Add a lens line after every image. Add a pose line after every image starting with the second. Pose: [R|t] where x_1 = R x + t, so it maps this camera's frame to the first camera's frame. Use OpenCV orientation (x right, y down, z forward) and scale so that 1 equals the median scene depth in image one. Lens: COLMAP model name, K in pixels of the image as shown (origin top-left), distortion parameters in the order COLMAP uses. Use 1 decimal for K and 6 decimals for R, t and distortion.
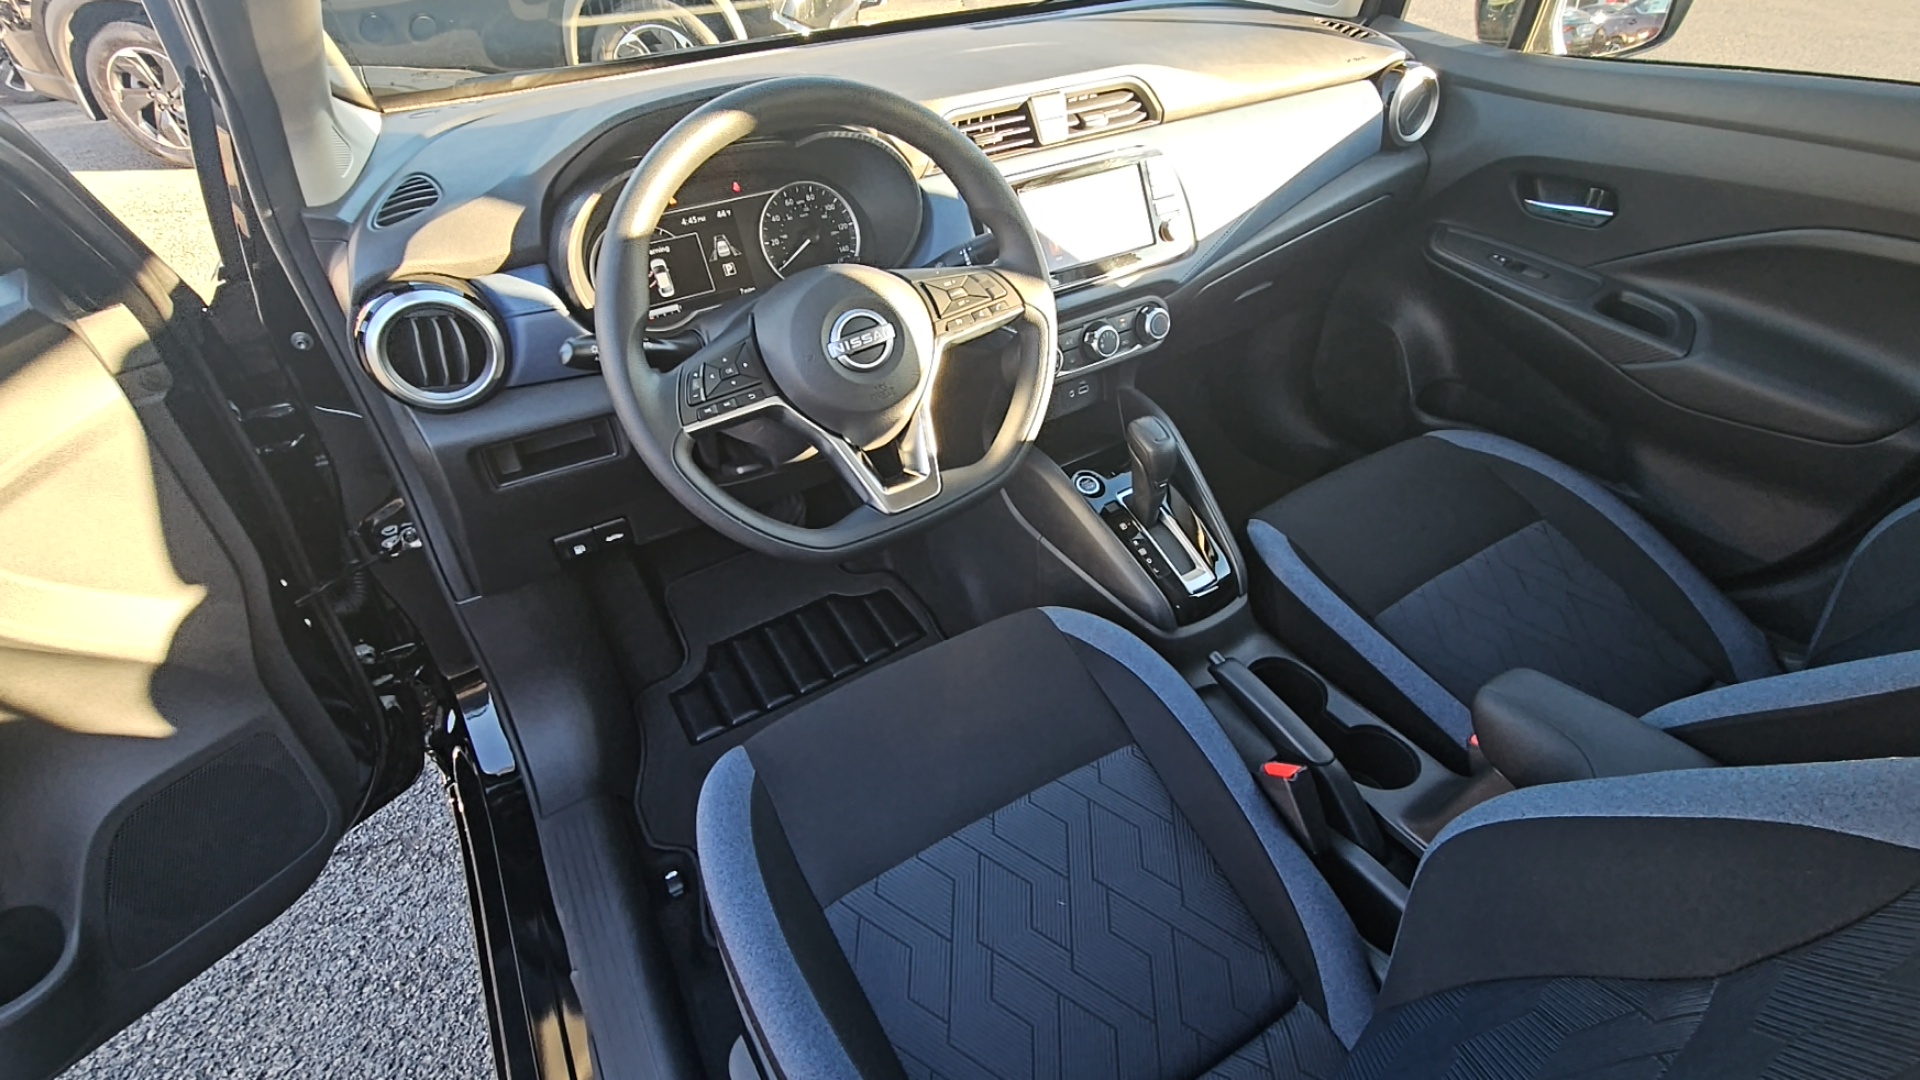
lens RADIAL K [[846.8, 0, 961.5], [0, 846.8, 530.3], [0, 0, 1]] dist [-0.000420, -0.000249]
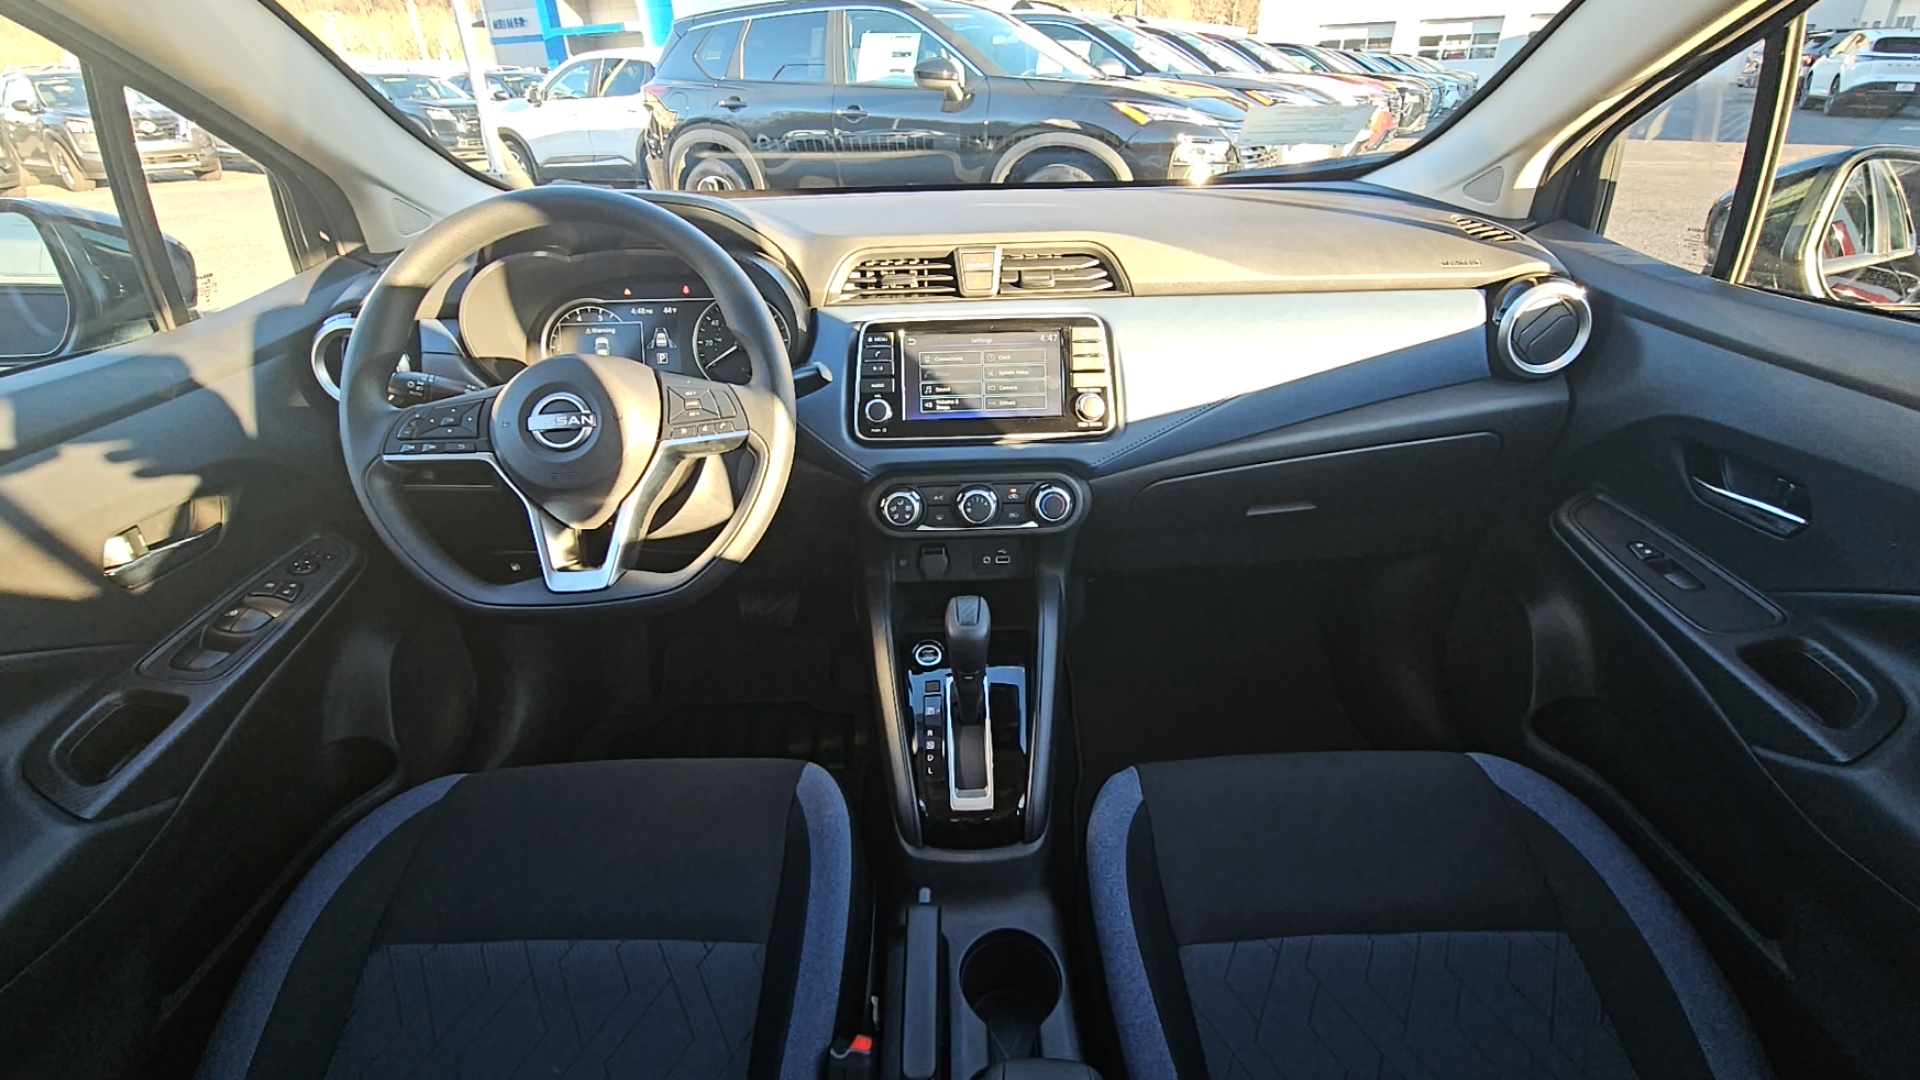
lens RADIAL K [[846.8, 0, 961.5], [0, 846.8, 530.3], [0, 0, 1]] dist [-0.000420, -0.000249]
pose [[0.870252, 0.252375, -0.423045, 0.536916], [-0.320524, 0.942235, -0.097247, -0.104494], [0.374065, 0.220226, 0.900875, 0.183117]]
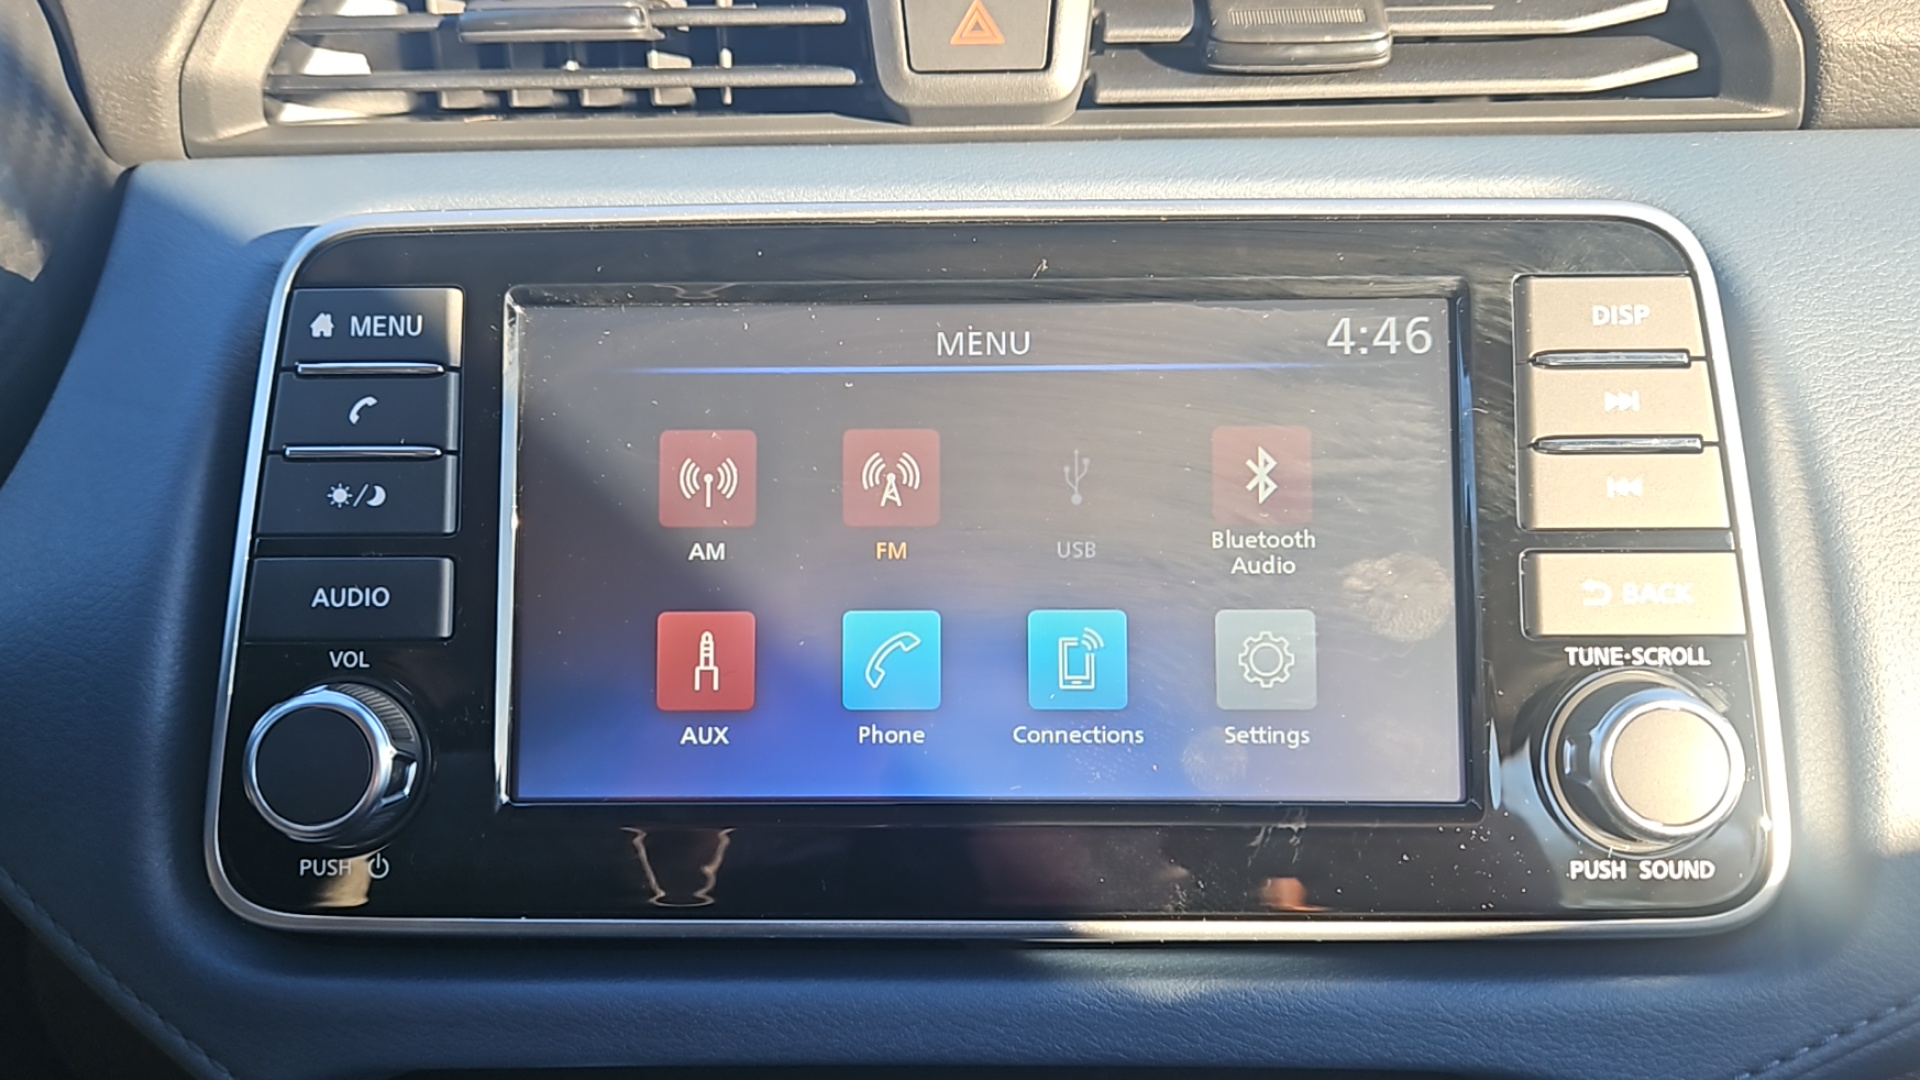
lens RADIAL K [[1380.5, 0, 955.7], [0, 1380.5, 541.1], [0, 0, 1]] dist [0.052350, -0.052515]
pose [[0.841667, 0.238804, -0.484324, 0.255971], [-0.351823, 0.922918, -0.156344, -0.311074], [0.409655, 0.301986, 0.860806, 0.738846]]
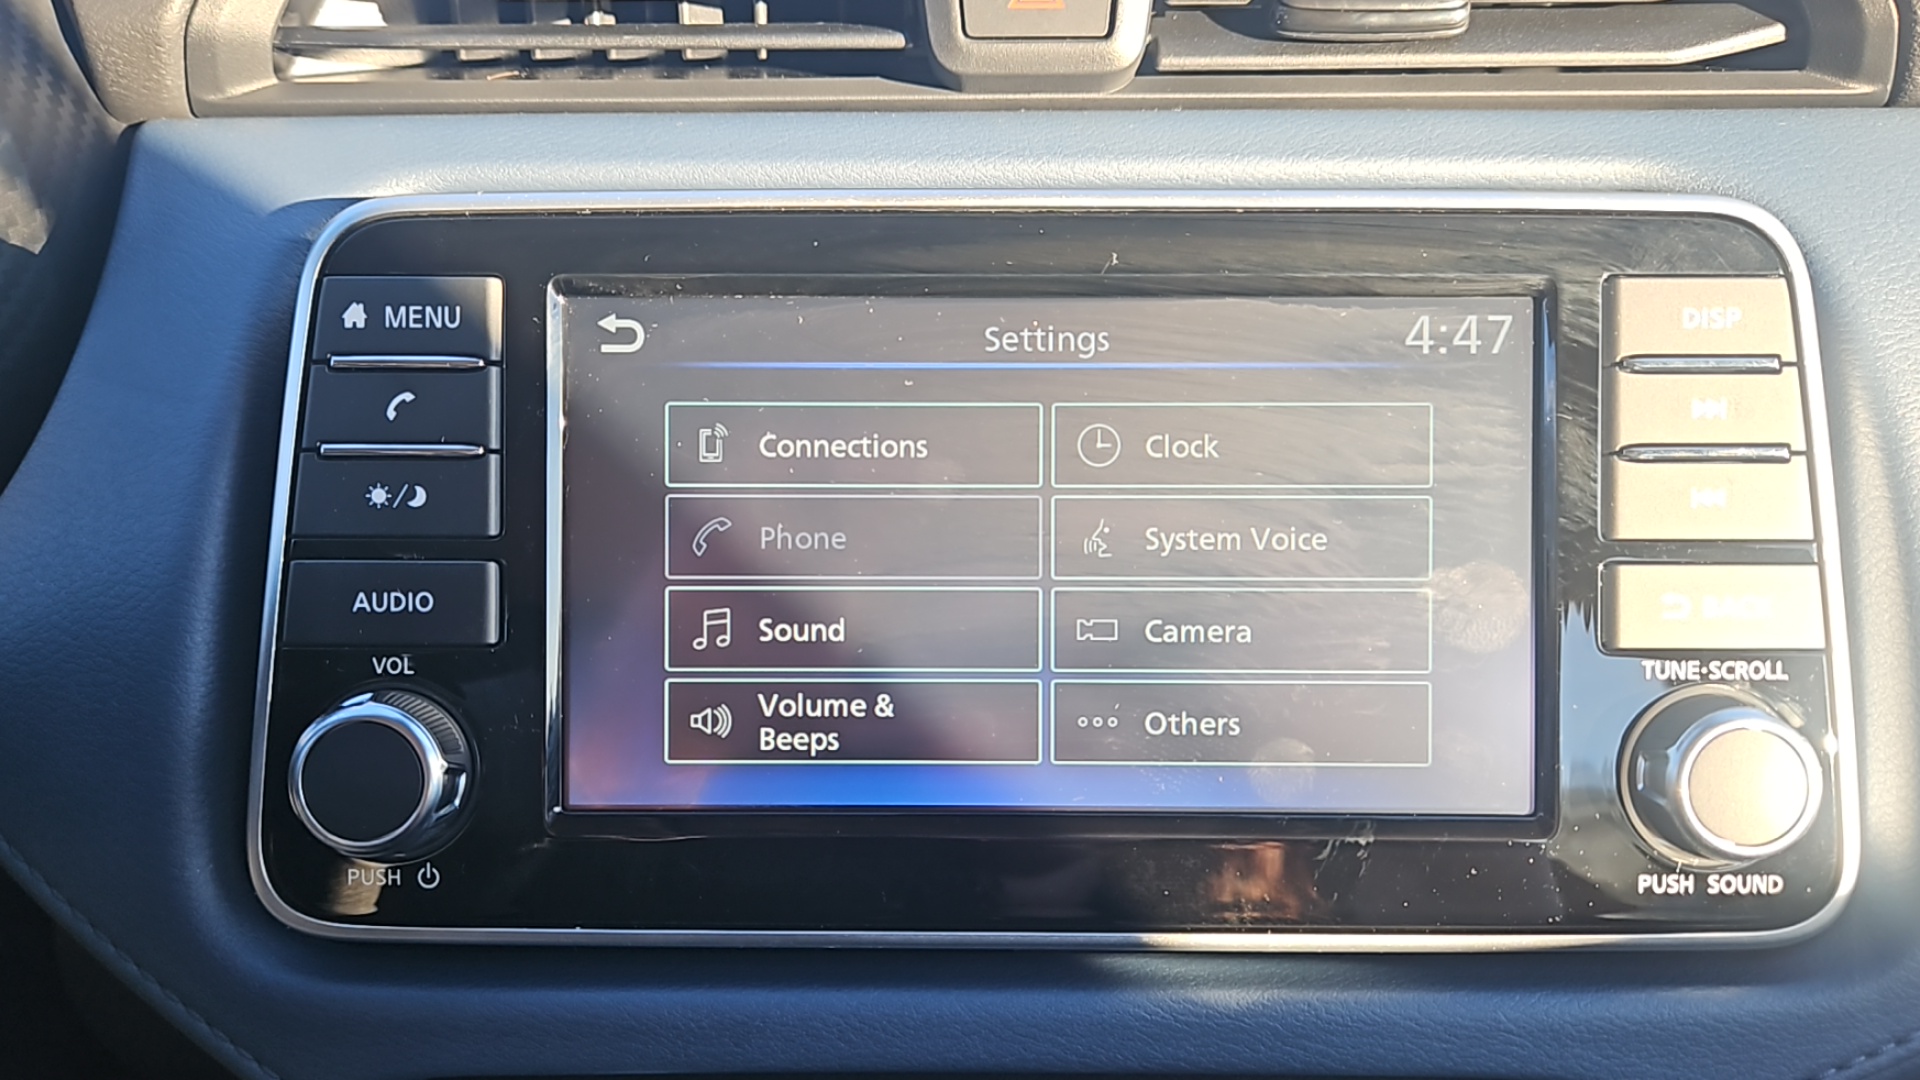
lens RADIAL K [[1374.7, 0, 960.0], [0, 1374.7, 540.0], [0, 0, 1]] dist [0.057366, -0.055628]
pose [[0.848553, 0.278269, -0.450027, 0.235246], [-0.354666, 0.930306, -0.093500, -0.324502], [0.392645, 0.238949, 0.888106, 0.735263]]
